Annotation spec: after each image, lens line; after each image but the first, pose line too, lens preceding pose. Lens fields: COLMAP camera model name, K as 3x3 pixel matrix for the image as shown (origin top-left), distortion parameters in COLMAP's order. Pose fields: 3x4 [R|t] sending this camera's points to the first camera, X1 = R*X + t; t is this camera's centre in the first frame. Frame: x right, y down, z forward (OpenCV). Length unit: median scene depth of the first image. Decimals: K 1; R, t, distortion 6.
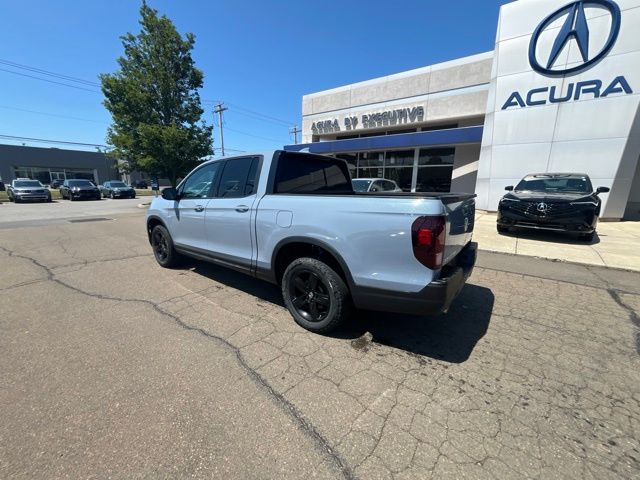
lens RADIAL K [[261.2, 0, 319.1], [0, 261.2, 239.9], [0, 0, 1]] dist [-0.002957, 0.000179]
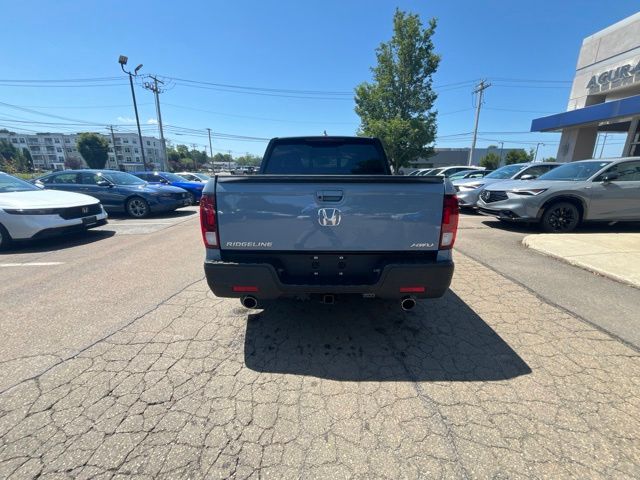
lens RADIAL K [[261.2, 0, 318.1], [0, 261.2, 239.0], [0, 0, 1]] dist [-0.002957, 0.000179]
pose [[0.600608, 0.189414, -0.776783, 0.261649], [-0.160257, 0.980337, 0.115139, -0.018510], [0.783318, 0.055331, 0.619154, 0.126397]]
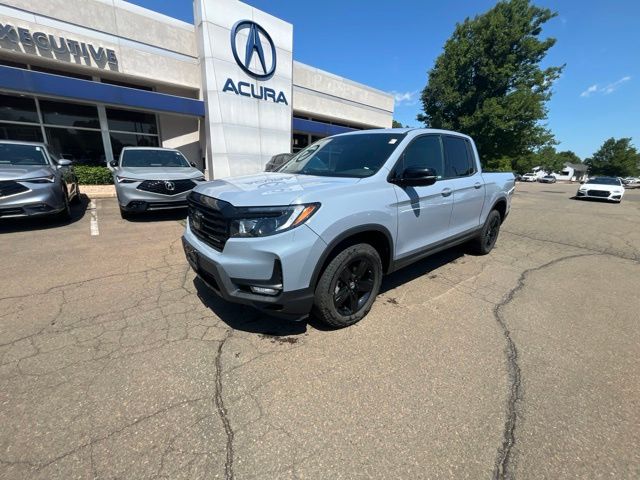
lens RADIAL K [[261.2, 0, 319.1], [0, 261.2, 239.3], [0, 0, 1]] dist [-0.002957, 0.000179]
pose [[0.218640, -0.267326, 0.938474, -0.449682], [0.173313, 0.957090, 0.232252, -0.079119], [-0.960291, 0.111870, 0.255589, 0.393419]]
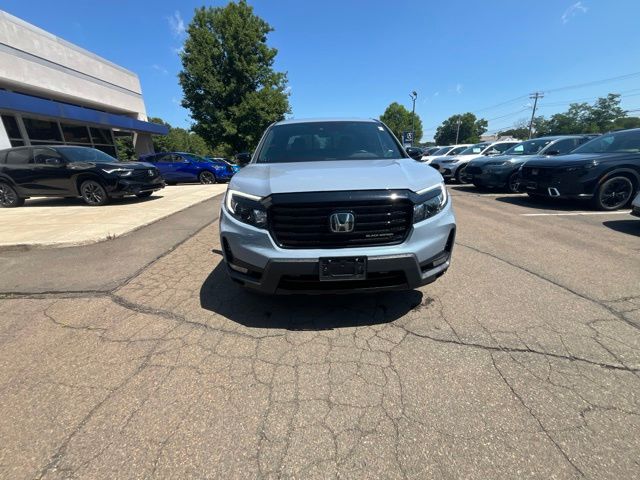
lens RADIAL K [[261.2, 0, 318.9], [0, 261.2, 239.7], [0, 0, 1]] dist [-0.002957, 0.000179]
pose [[-0.621058, -0.230955, 0.748963, -0.389653], [0.188251, 0.883667, 0.428596, -0.127607], [-0.760821, 0.407176, -0.505331, 0.639702]]
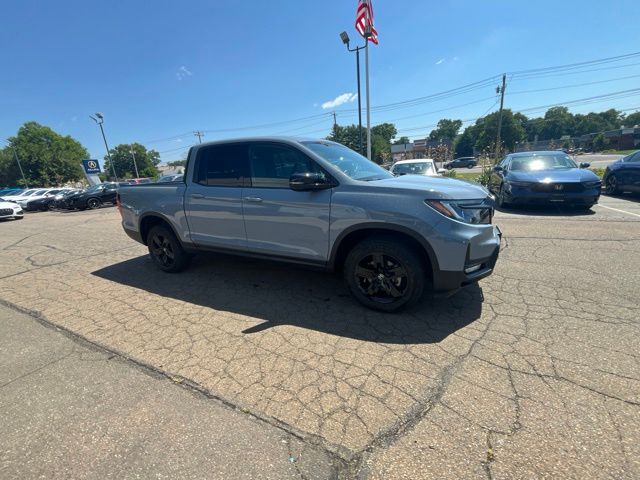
lens RADIAL K [[261.2, 0, 318.9], [0, 261.2, 238.8], [0, 0, 1]] dist [-0.002957, 0.000179]
pose [[-0.980989, 0.102861, -0.164563, -0.055177], [0.017883, 0.892281, 0.451126, -0.155842], [0.193239, 0.439607, -0.877157, 0.746911]]
